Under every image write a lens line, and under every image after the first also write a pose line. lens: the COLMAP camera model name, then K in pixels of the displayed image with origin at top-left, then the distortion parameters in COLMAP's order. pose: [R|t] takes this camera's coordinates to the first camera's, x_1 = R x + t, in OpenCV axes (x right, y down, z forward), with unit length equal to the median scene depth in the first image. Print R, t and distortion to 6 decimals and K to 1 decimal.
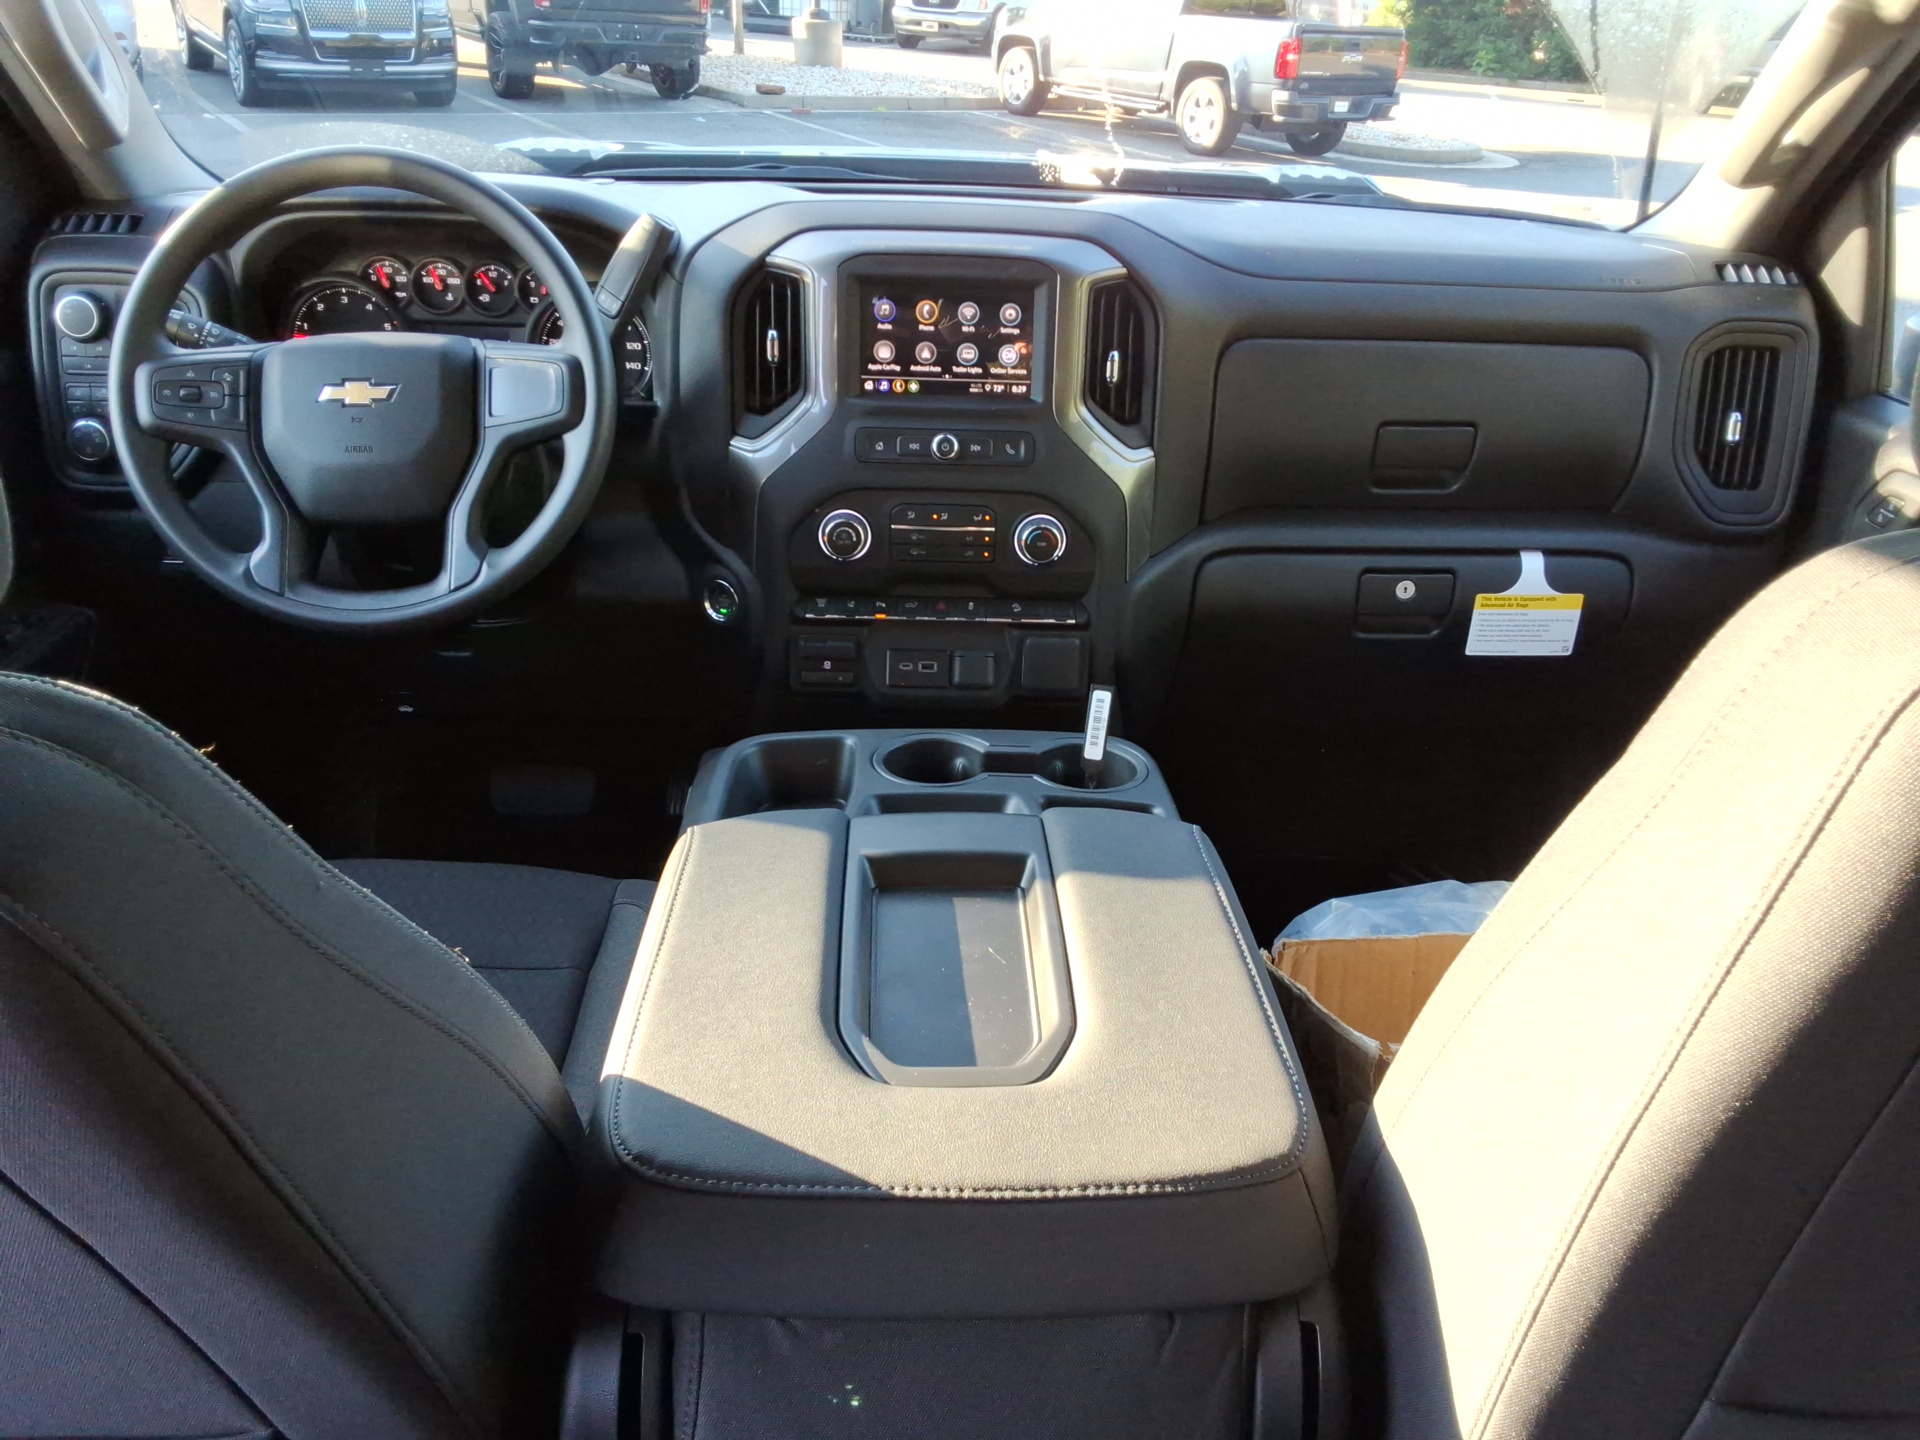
lens RADIAL K [[1536.0, 0, 997.4], [0, 1536.0, 715.5], [0, 0, 1]] dist [0.099220, -0.152858]
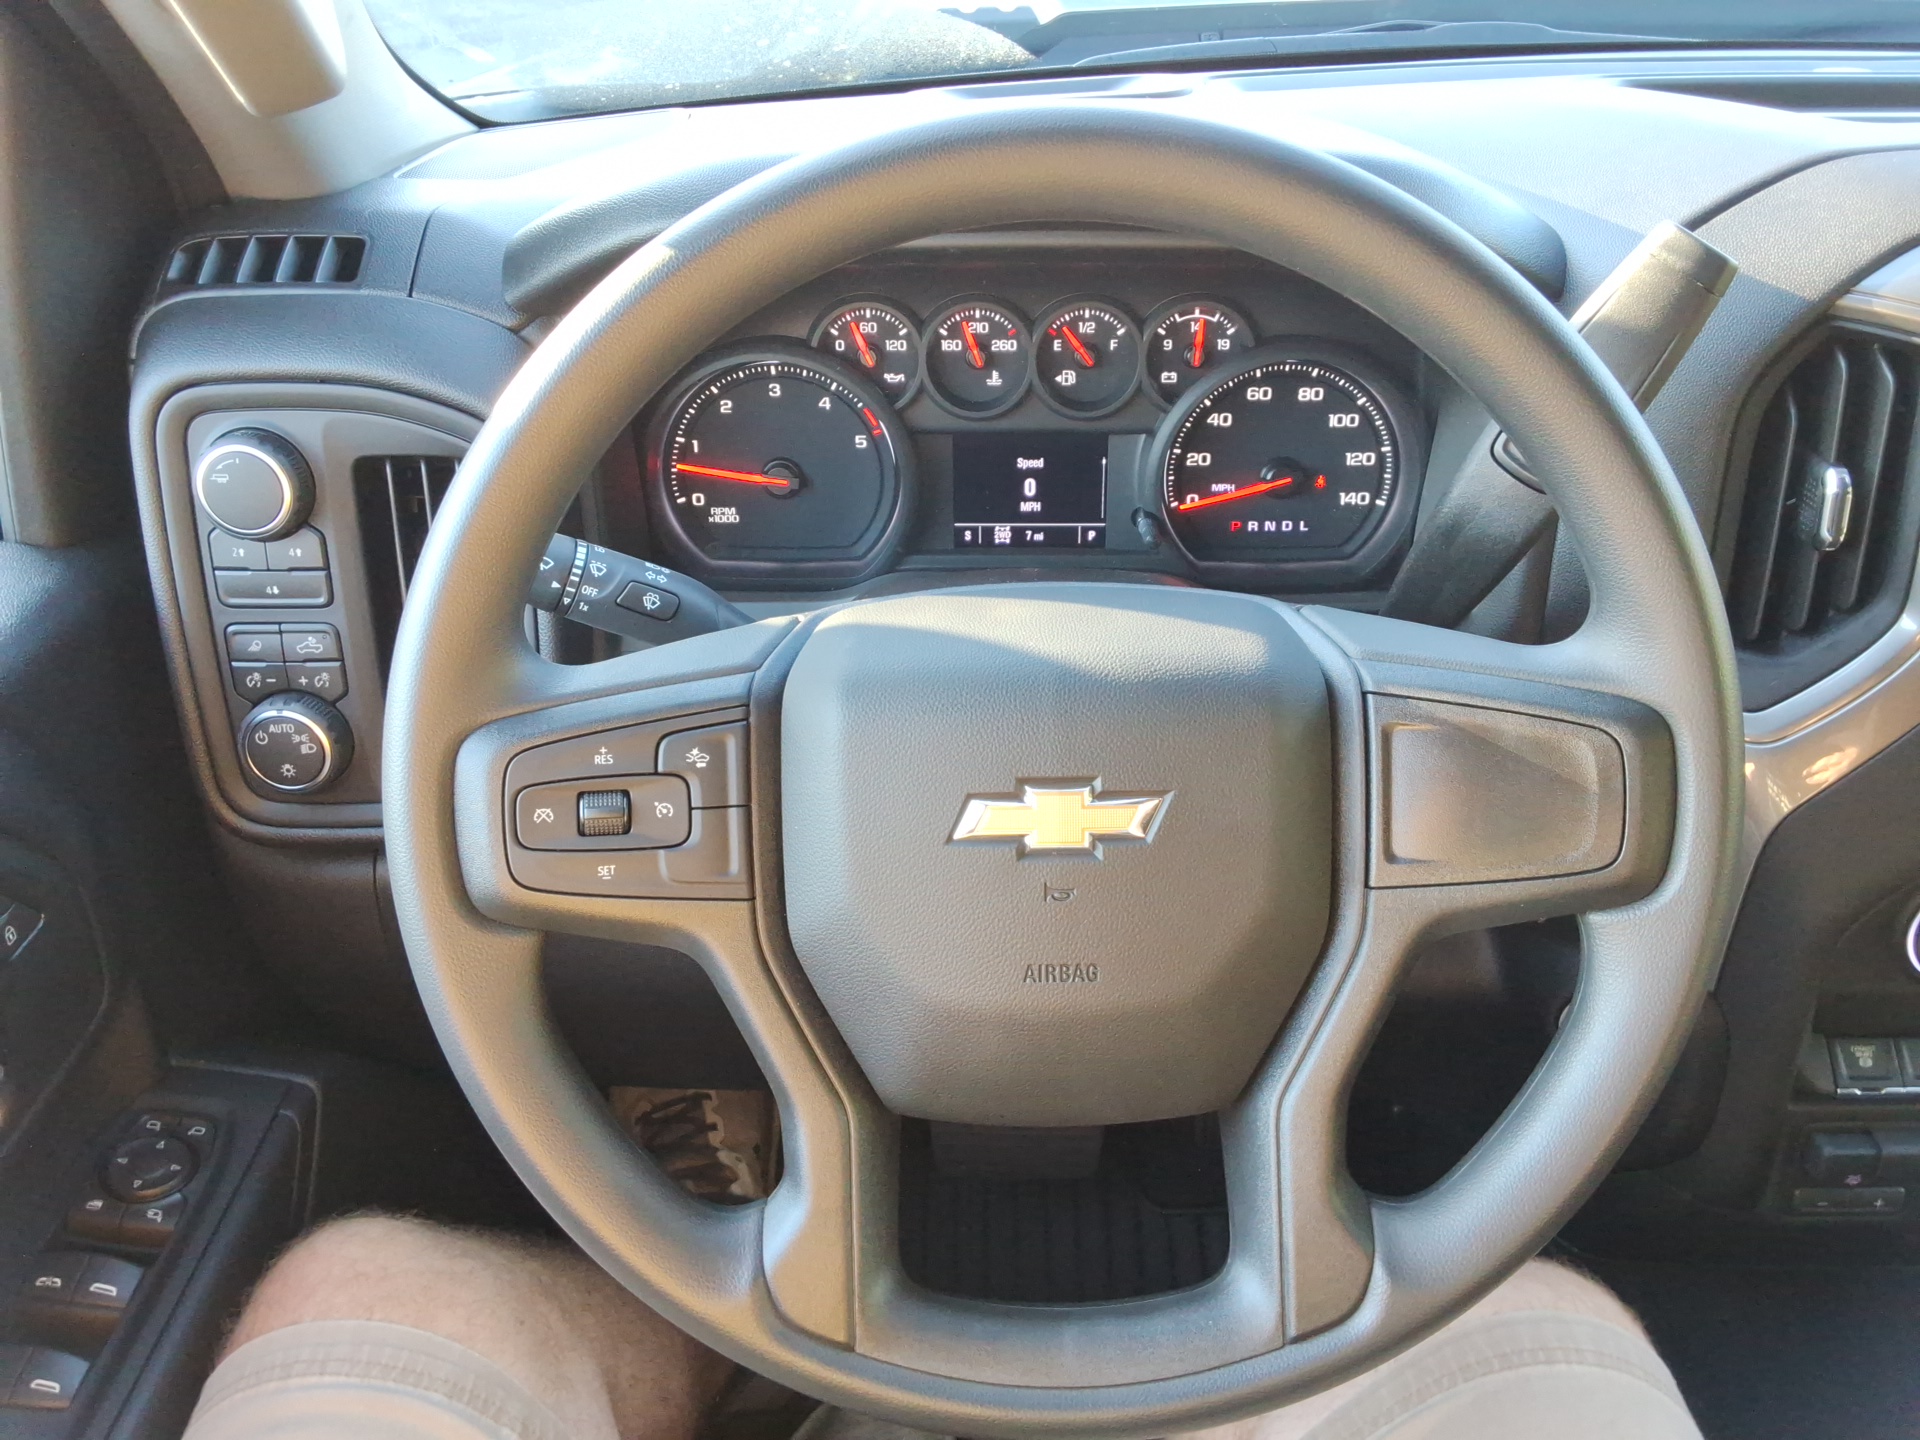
lens RADIAL K [[1536.0, 0, 983.3], [0, 1536.0, 699.9], [0, 0, 1]] dist [0.099220, -0.152858]
pose [[0.998291, -0.017197, -0.055848, -0.333892], [0.022418, 0.995296, 0.094250, -0.217948], [0.053965, -0.095341, 0.993981, 0.528734]]
